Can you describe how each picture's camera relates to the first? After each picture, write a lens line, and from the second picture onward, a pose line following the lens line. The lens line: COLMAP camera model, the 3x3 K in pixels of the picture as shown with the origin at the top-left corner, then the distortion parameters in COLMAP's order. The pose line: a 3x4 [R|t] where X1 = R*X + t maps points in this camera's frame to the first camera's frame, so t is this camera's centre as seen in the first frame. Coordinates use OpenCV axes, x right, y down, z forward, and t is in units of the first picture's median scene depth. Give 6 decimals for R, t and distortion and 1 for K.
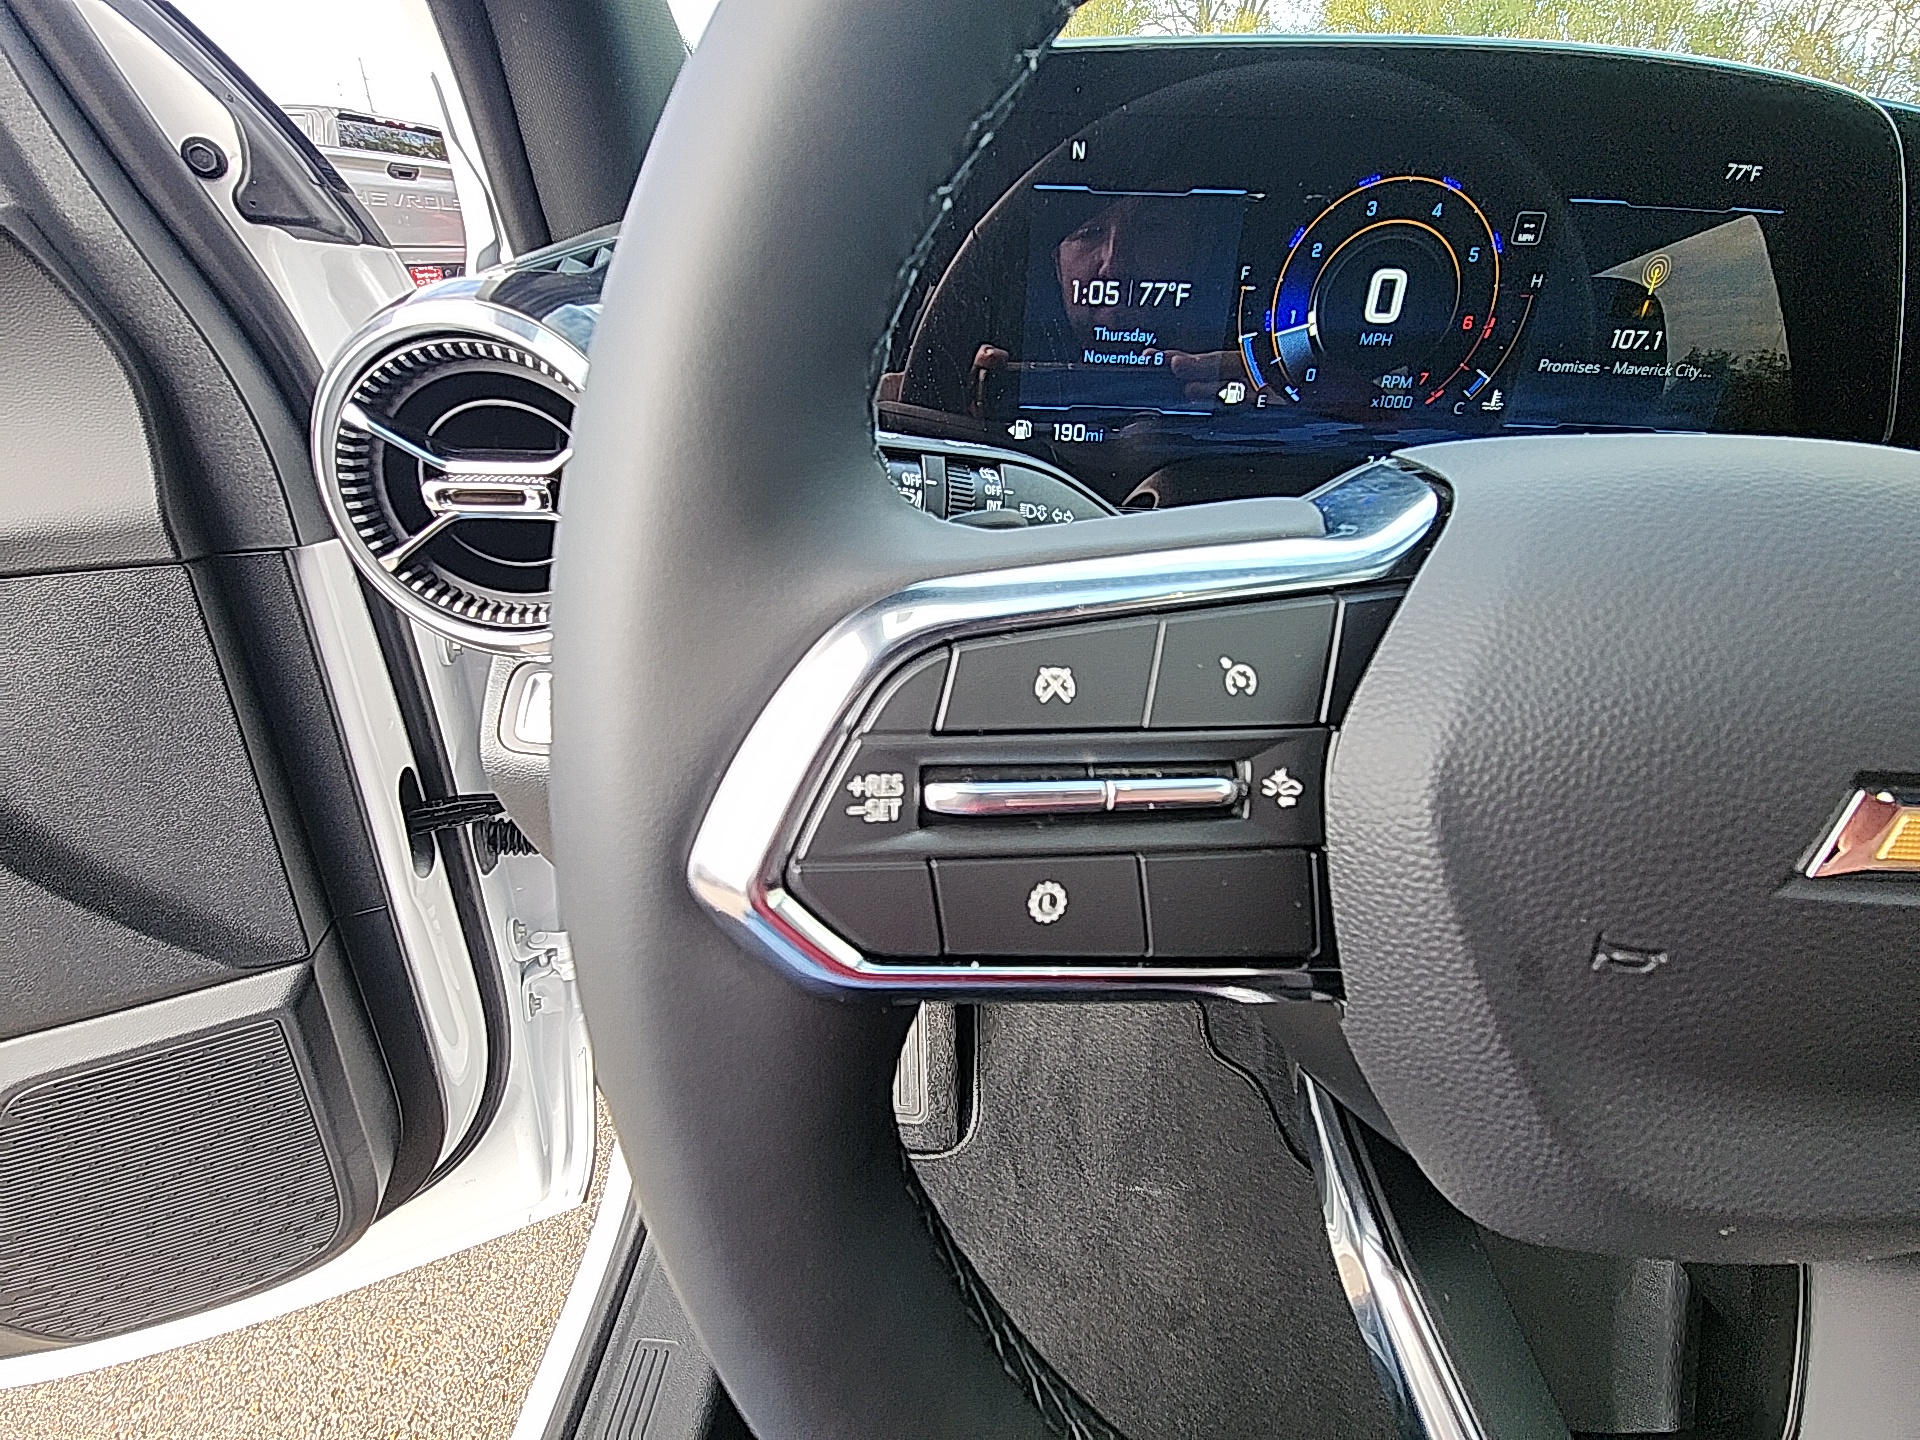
lens RADIAL K [[774.4, 0, 944.3], [0, 774.4, 706.4], [0, 0, 1]] dist [0.017723, -0.015997]
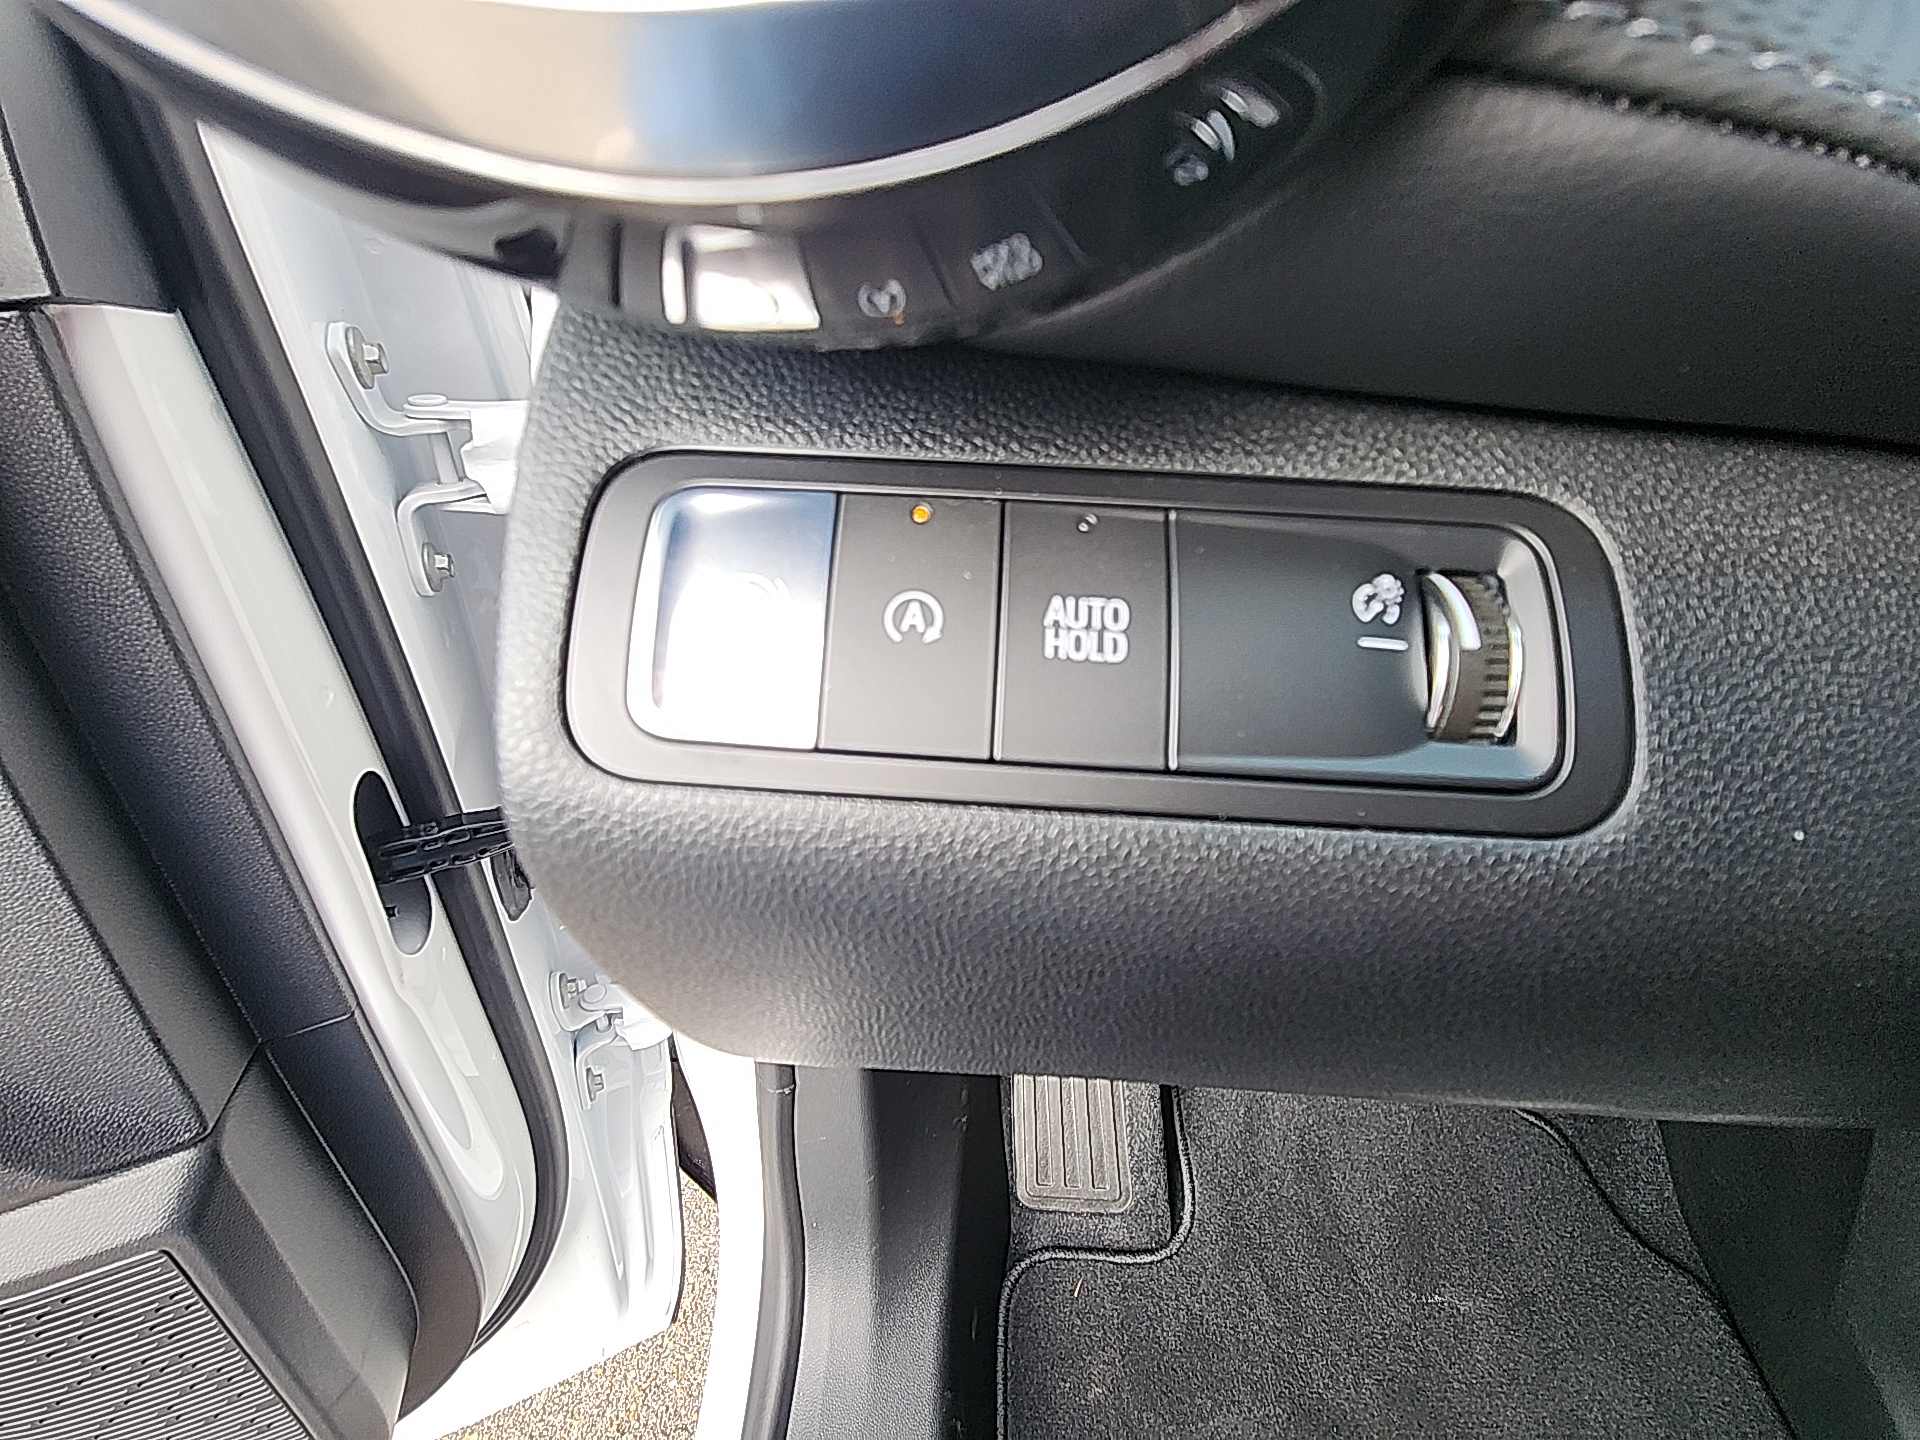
lens RADIAL K [[787.3, 0, 942.2], [0, 787.3, 714.9], [0, 0, 1]] dist [0.018225, -0.008868]
pose [[0.999395, -0.033229, -0.010223, -0.498678], [0.033923, 0.996411, 0.077552, 0.013738], [0.007610, -0.077852, 0.996936, 0.807983]]
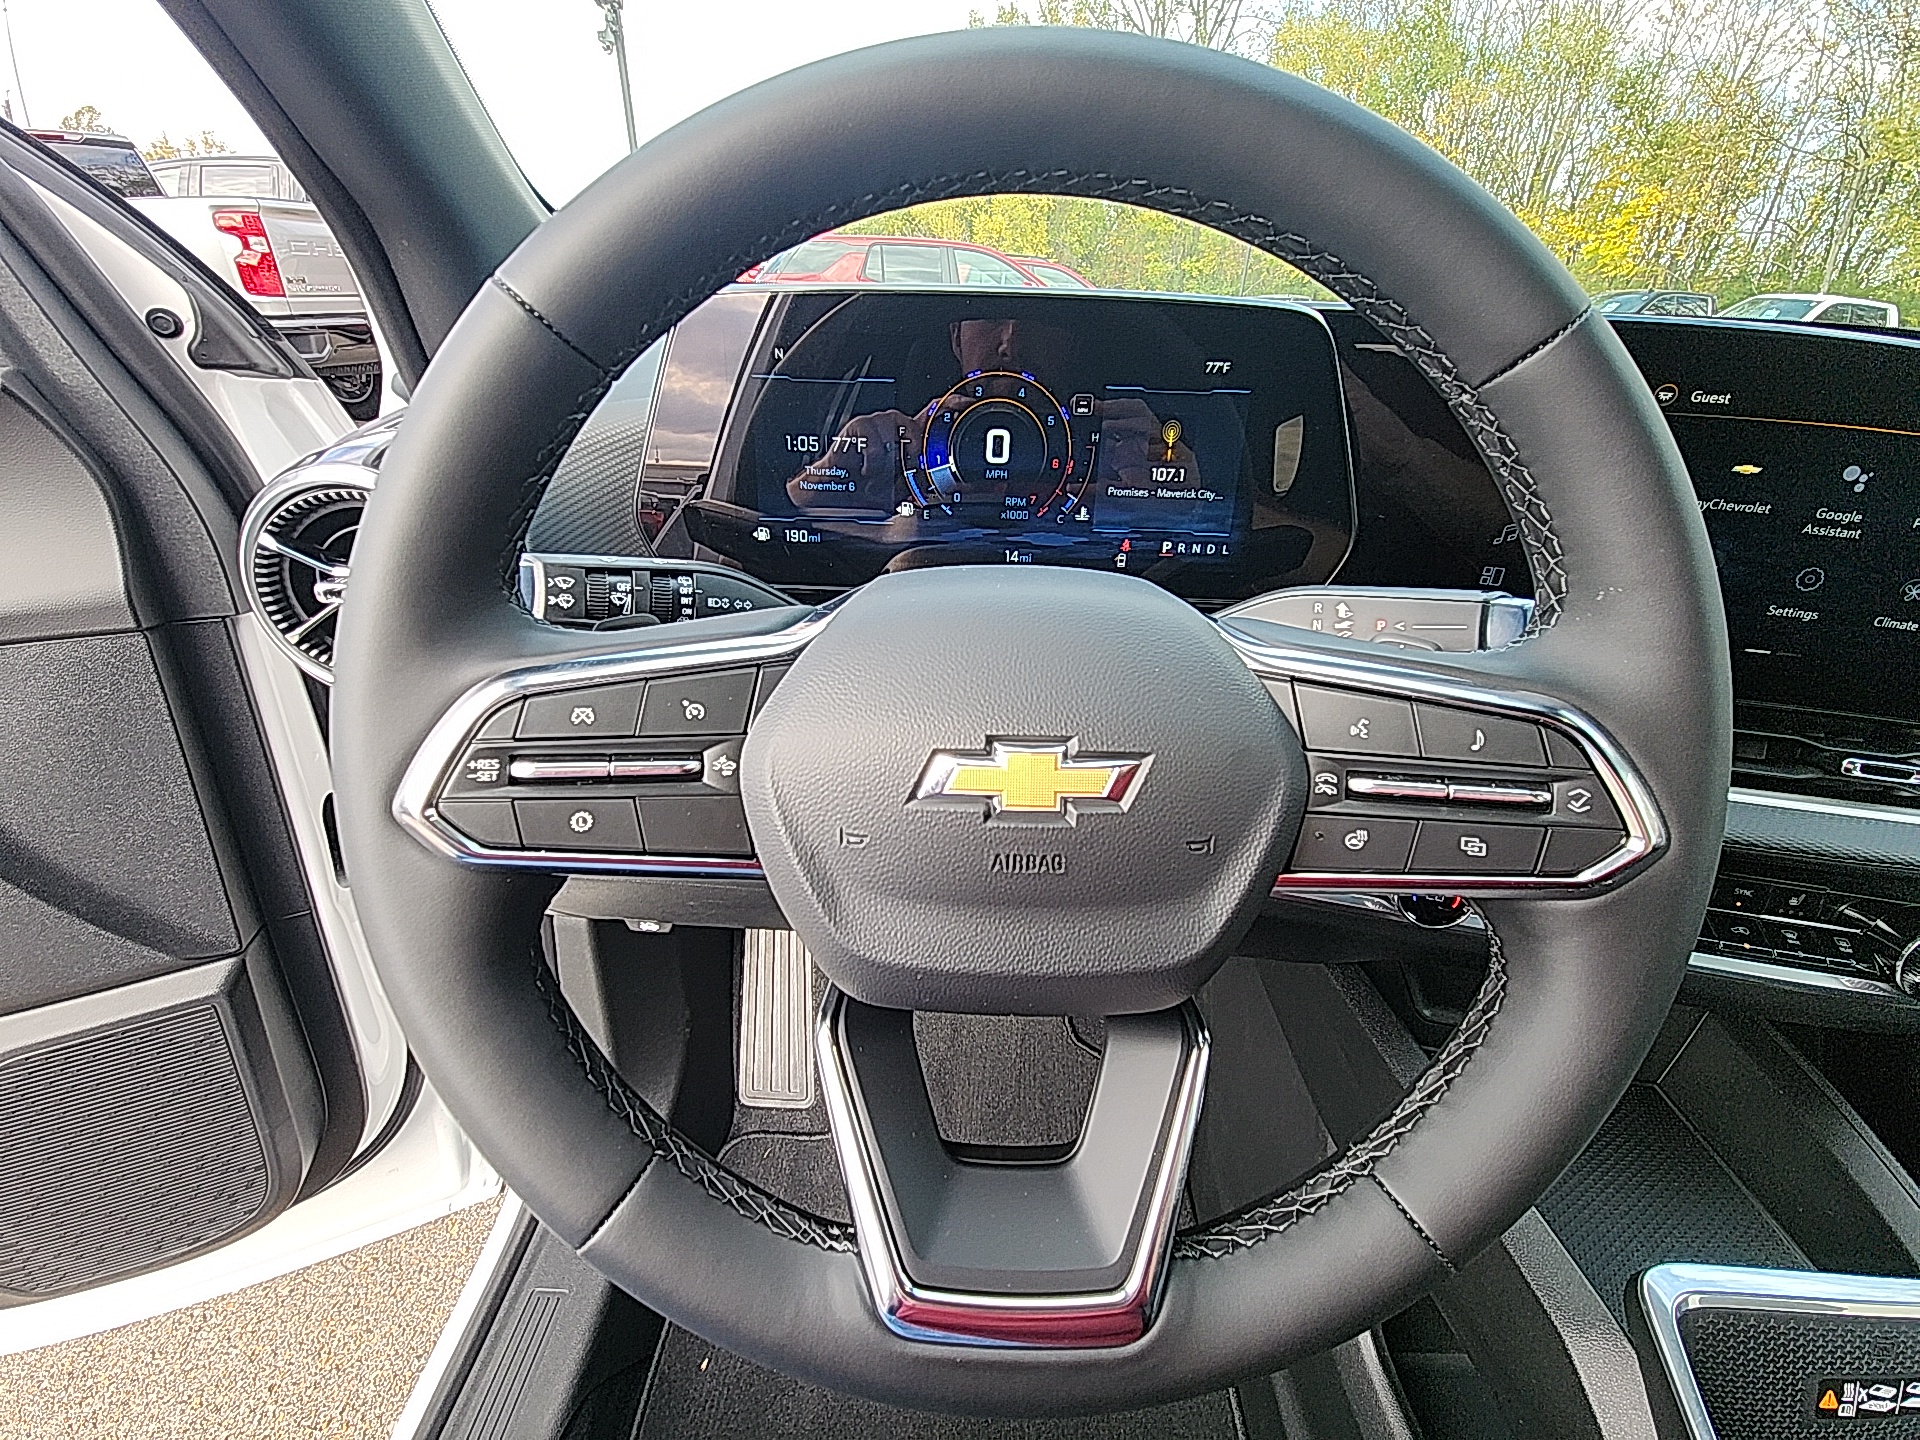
lens RADIAL K [[776.6, 0, 950.1], [0, 776.6, 703.9], [0, 0, 1]] dist [0.020745, -0.018494]
pose [[0.999221, -0.016916, 0.035641, 0.401905], [0.018406, 0.998952, -0.041913, 0.017657], [-0.034894, 0.042536, 0.998485, -0.428686]]
